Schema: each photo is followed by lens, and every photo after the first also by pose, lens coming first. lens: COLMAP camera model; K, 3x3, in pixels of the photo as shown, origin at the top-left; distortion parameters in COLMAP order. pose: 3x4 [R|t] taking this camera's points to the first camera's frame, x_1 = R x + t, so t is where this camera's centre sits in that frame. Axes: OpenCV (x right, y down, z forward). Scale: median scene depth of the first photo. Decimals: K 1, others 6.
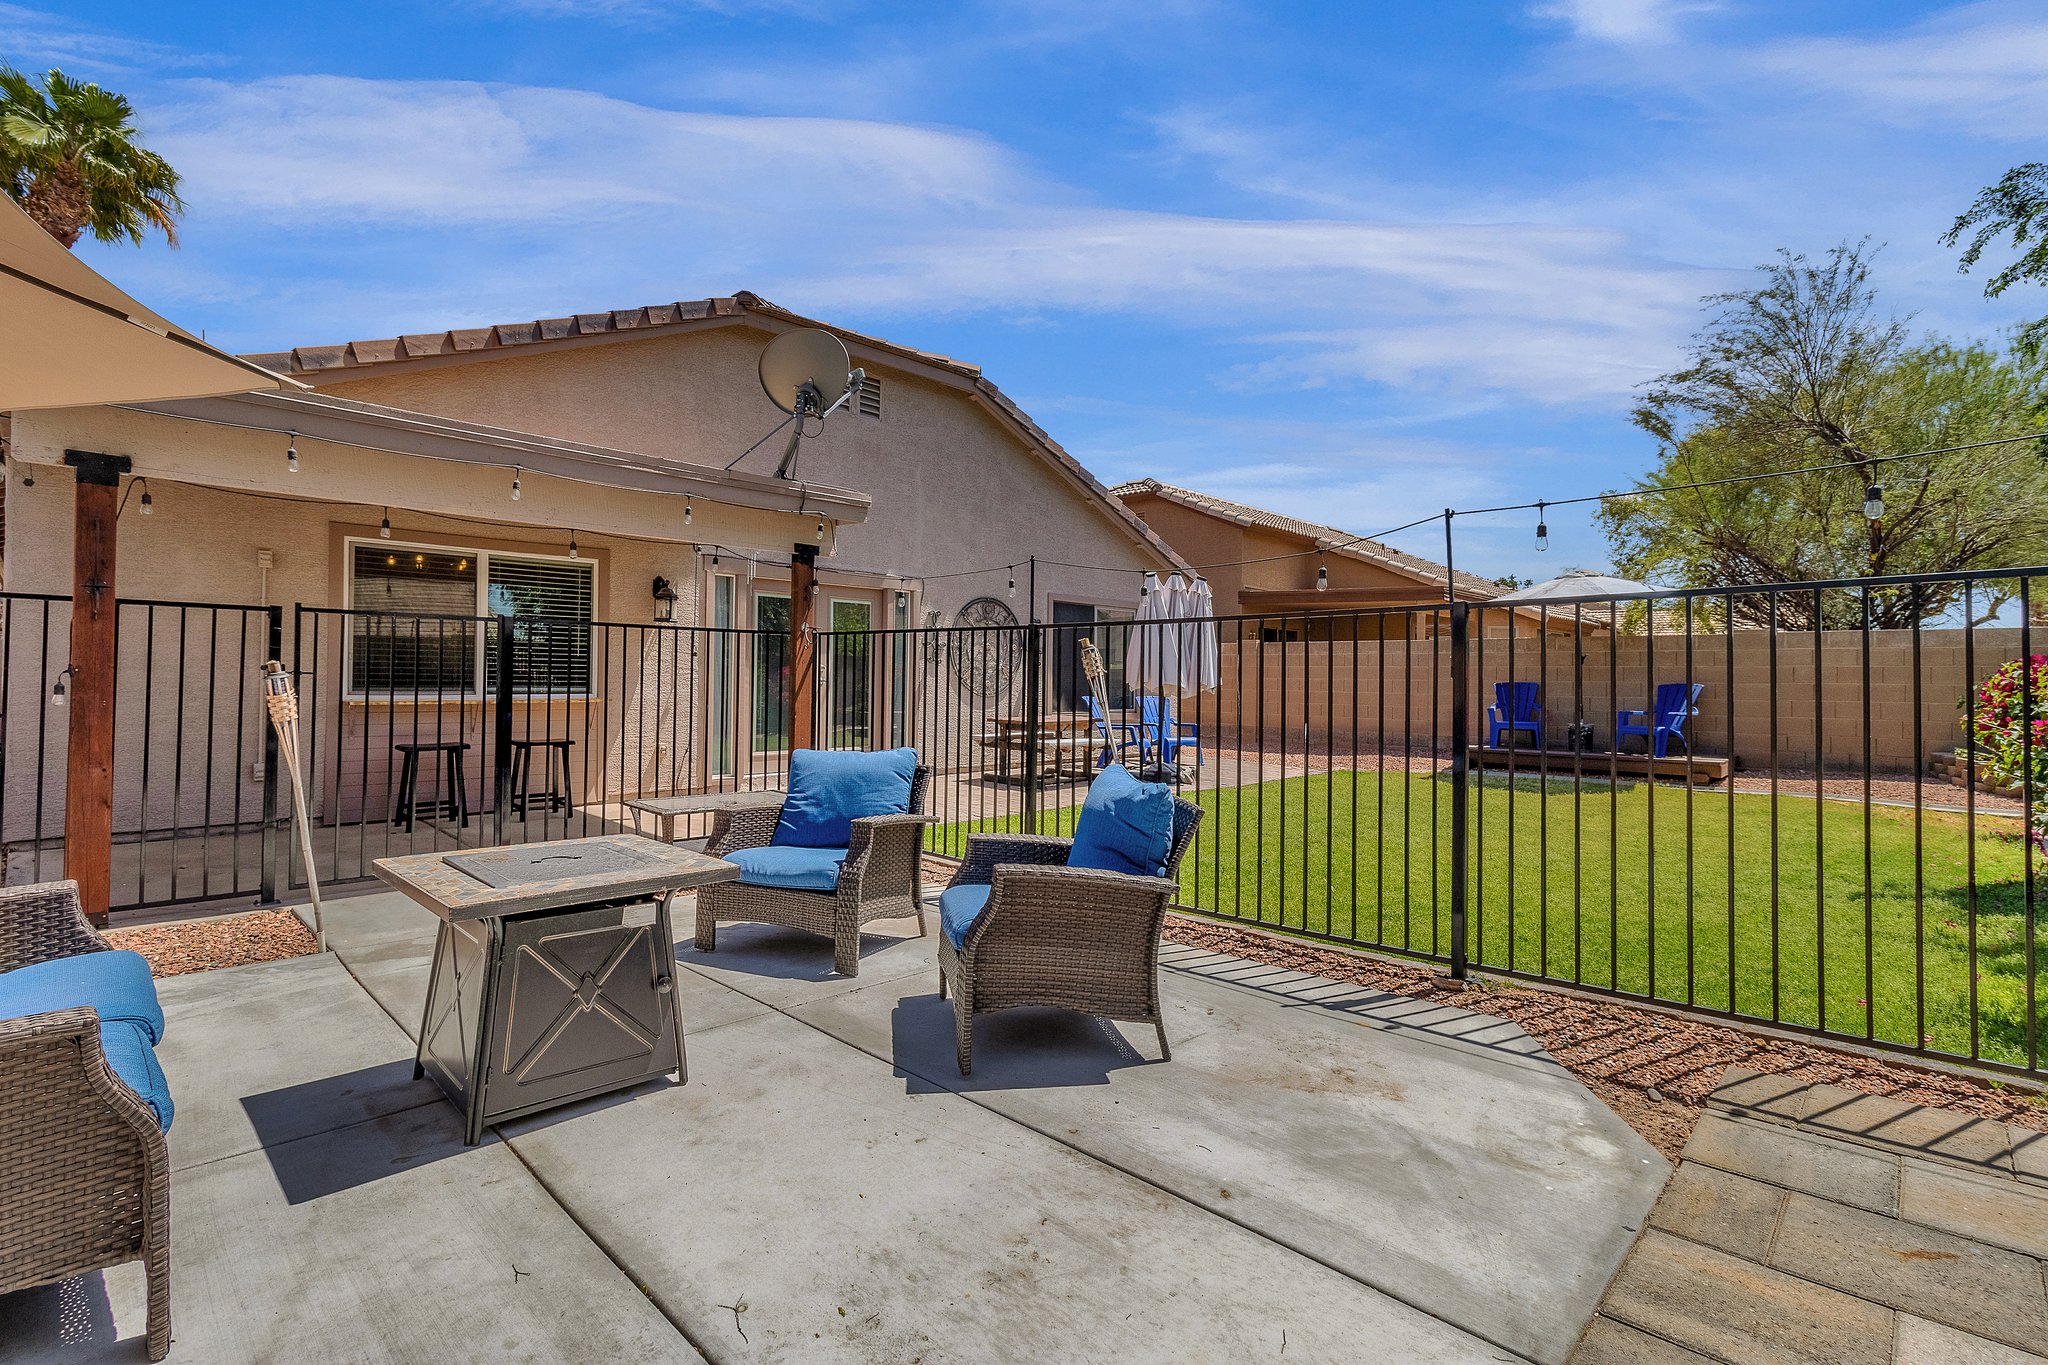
lens RADIAL K [[960.7, 0, 1029.5], [0, 960.7, 665.9], [0, 0, 1]] dist [0.000108, 0.000168]
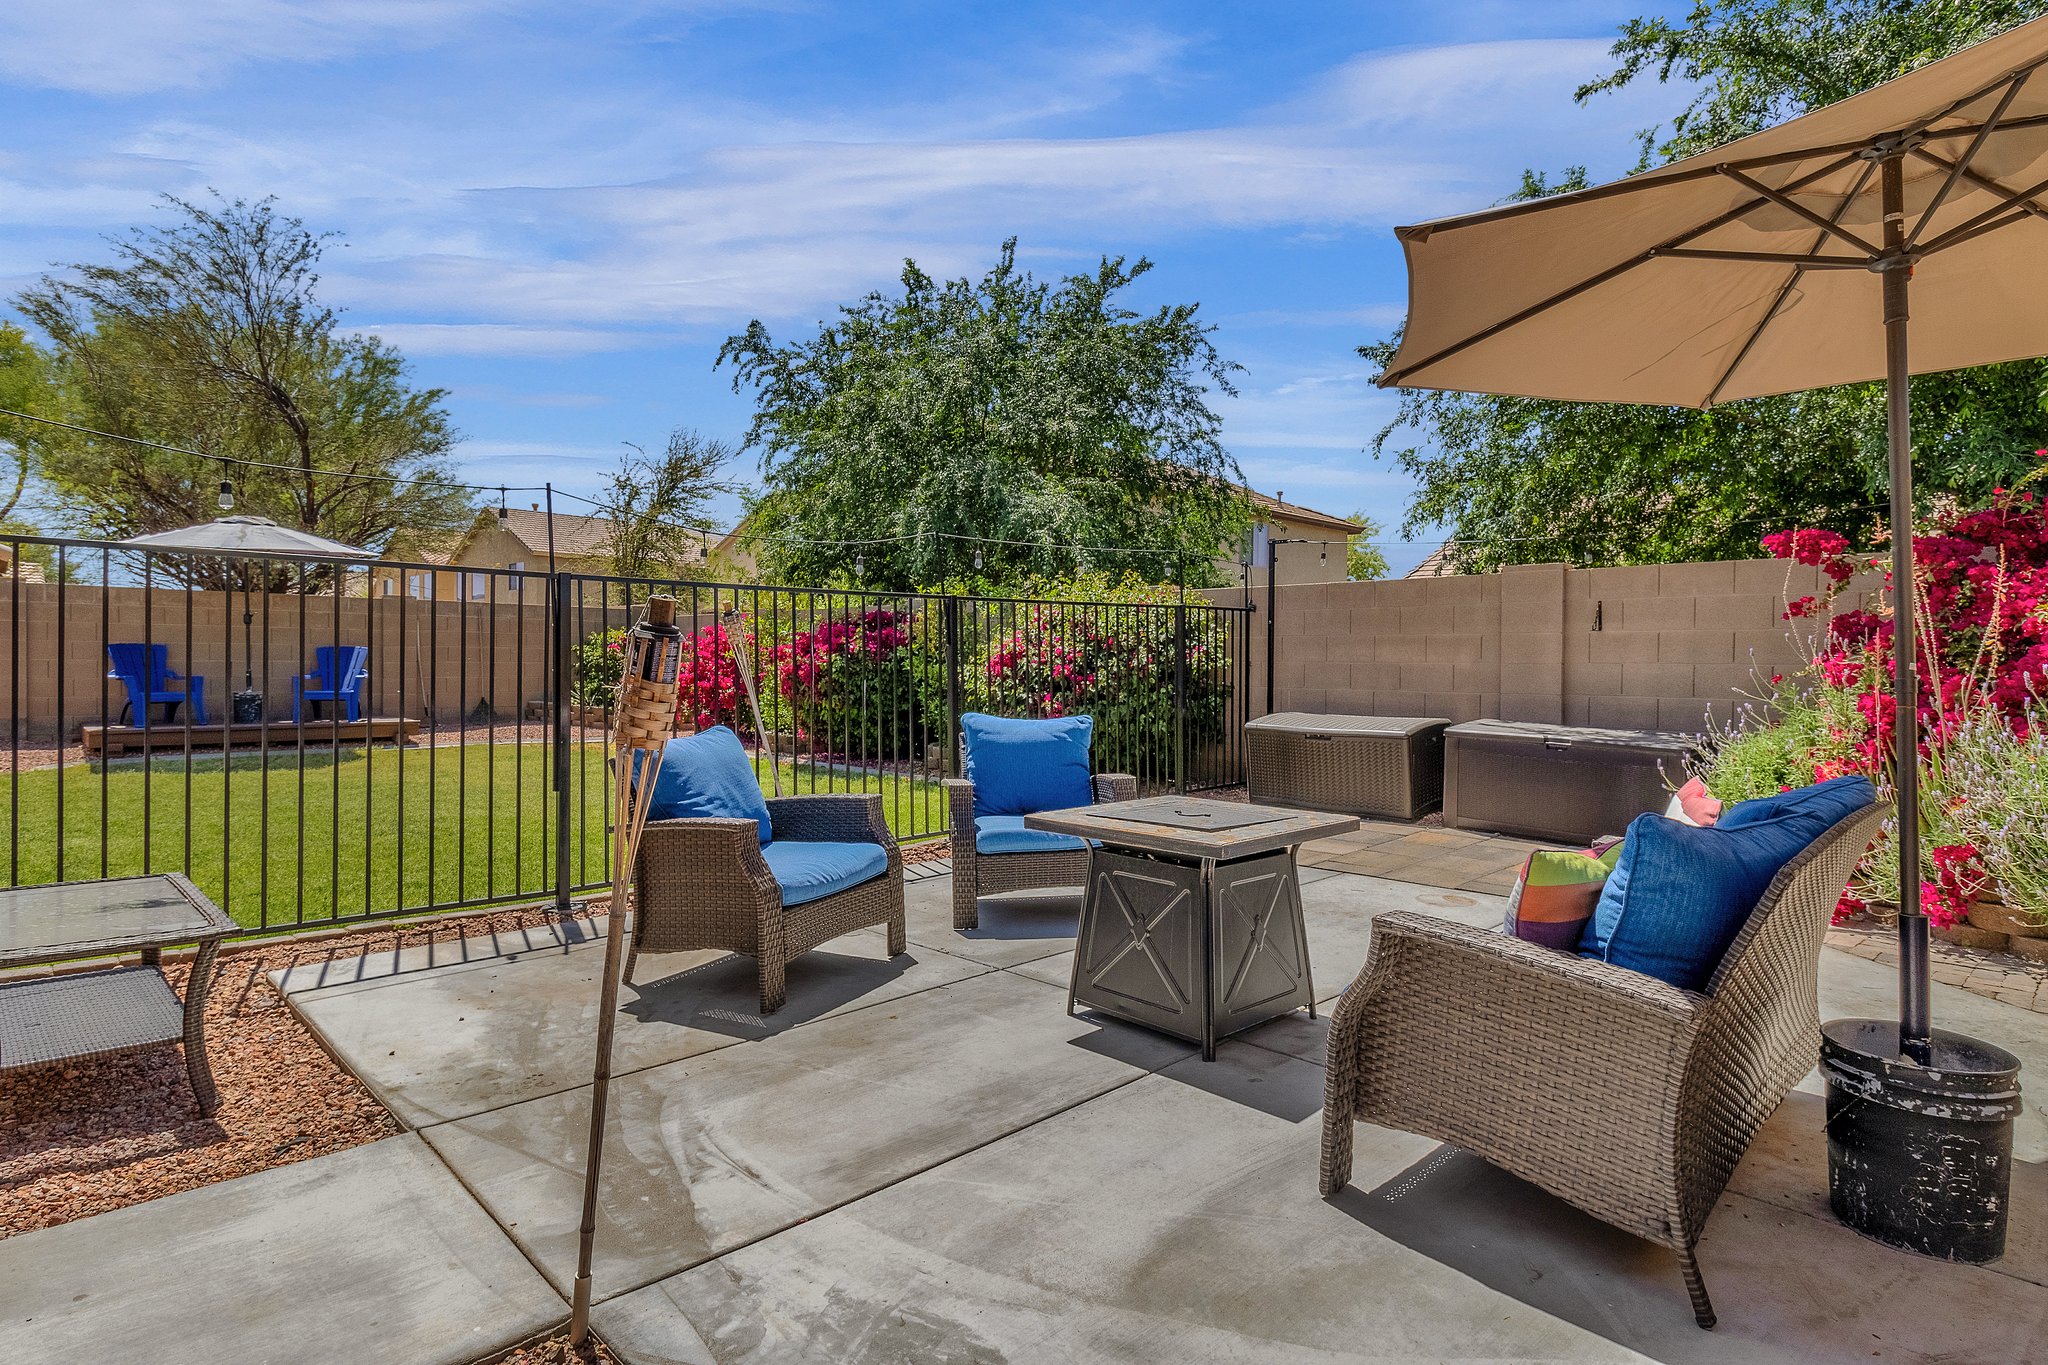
lens RADIAL K [[1065.1, 0, 1038.4], [0, 1065.1, 675.9], [0, 0, 1]] dist [-0.000092, 0.000082]
pose [[0.023992, -0.022562, 0.999458, -0.363706], [-0.030210, 0.999272, 0.023283, 0.002196], [-0.999256, -0.030752, 0.023293, 0.246186]]
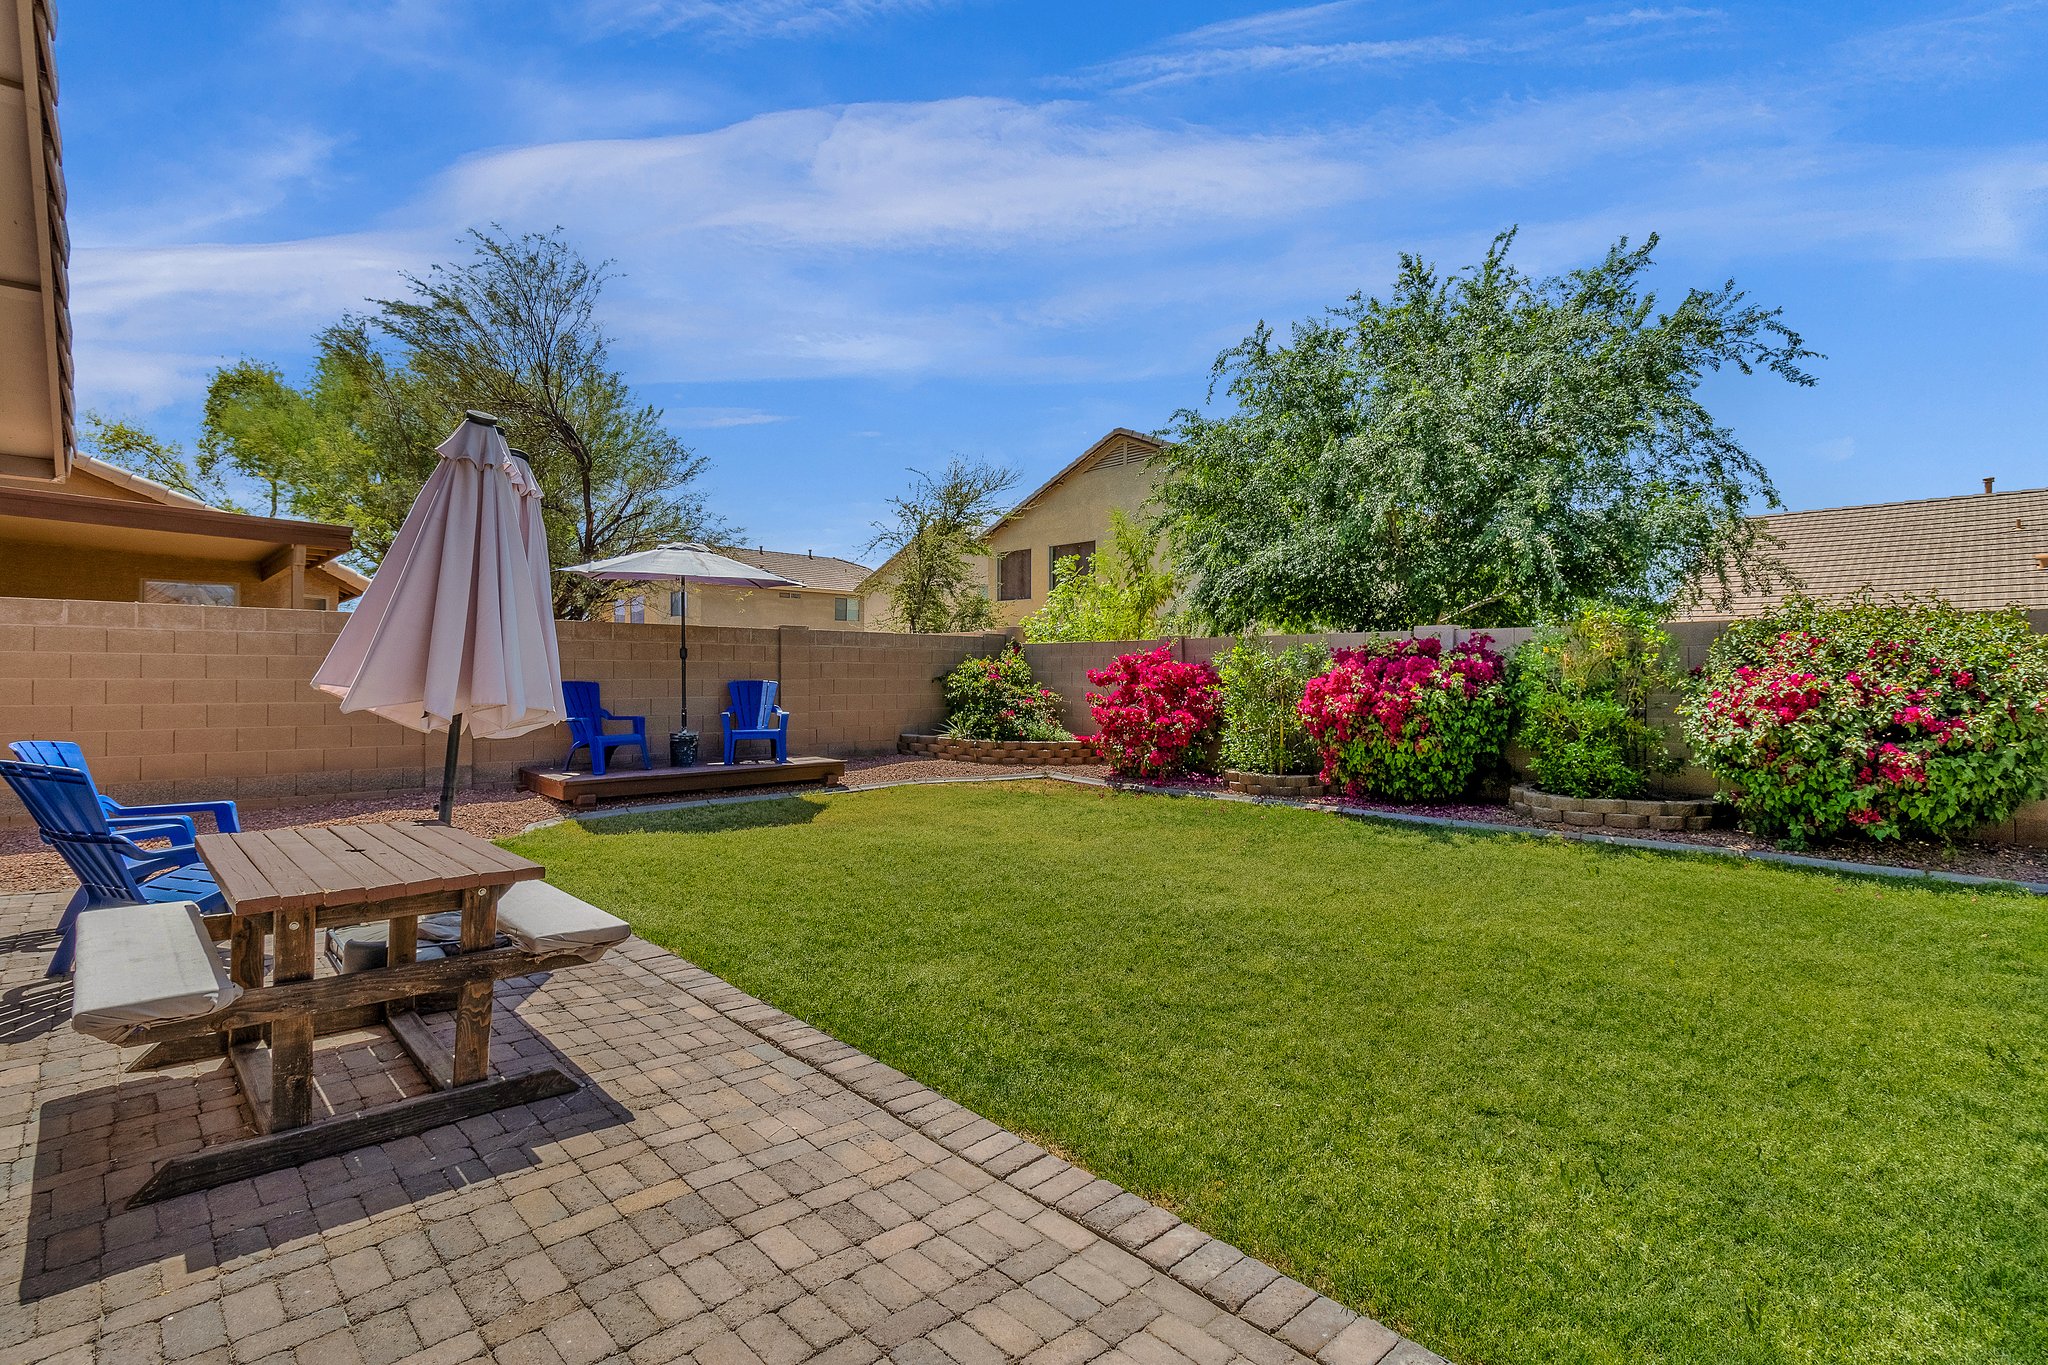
lens RADIAL K [[960.7, 0, 1029.5], [0, 960.7, 665.9], [0, 0, 1]] dist [0.000108, 0.000168]
pose [[0.050116, 0.000030, 0.998743, -0.203951], [-0.021460, 0.999769, 0.001047, -0.001958], [-0.998513, -0.021486, 0.050105, 0.659882]]
